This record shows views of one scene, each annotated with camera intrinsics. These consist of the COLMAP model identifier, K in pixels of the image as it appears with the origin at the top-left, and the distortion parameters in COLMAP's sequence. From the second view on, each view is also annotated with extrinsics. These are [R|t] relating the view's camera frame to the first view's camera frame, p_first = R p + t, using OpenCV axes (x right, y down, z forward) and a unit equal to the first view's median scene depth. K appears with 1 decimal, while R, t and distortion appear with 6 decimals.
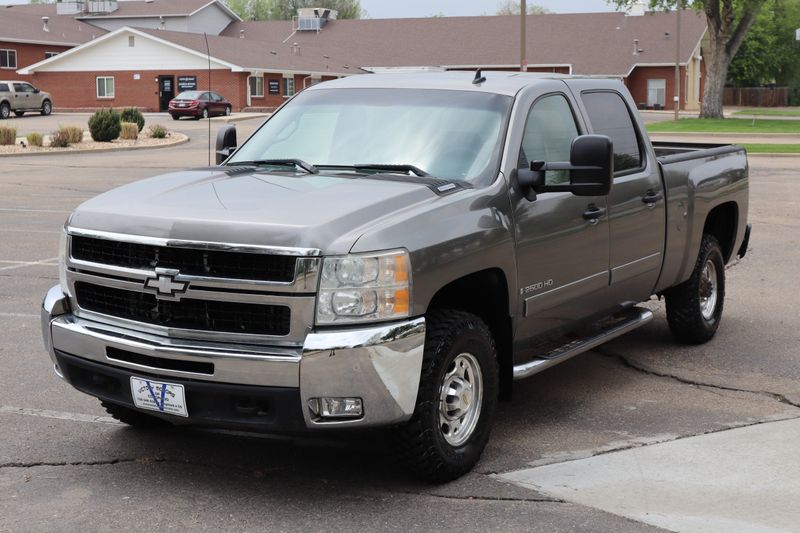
lens RADIAL K [[1581.7, 0, 400.0], [0, 1581.7, 266.5], [0, 0, 1]] dist [0.006441, 0.127735]
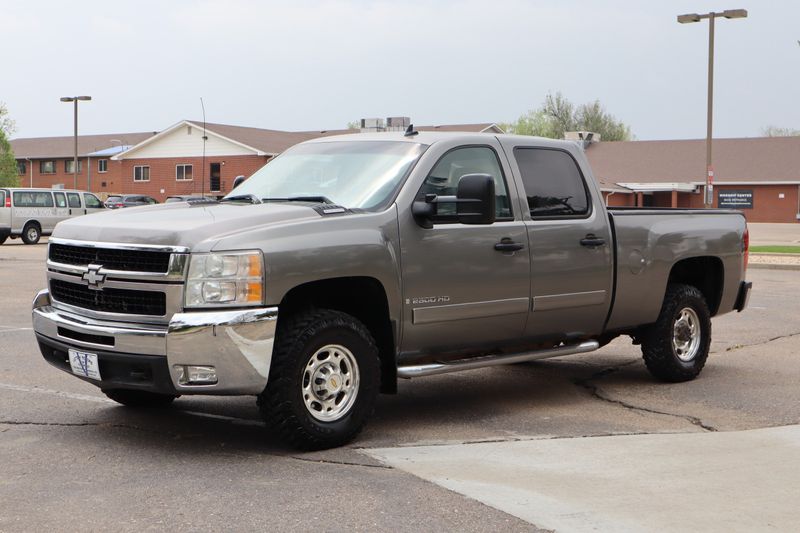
lens RADIAL K [[1454.6, 0, 400.0], [0, 1454.6, 266.5], [0, 0, 1]] dist [0.031948, -0.009729]
pose [[0.958962, 0.018387, -0.282939, 0.413705], [-0.044051, 0.995440, -0.084611, 0.089494], [0.280093, 0.093602, 0.955399, -0.059687]]
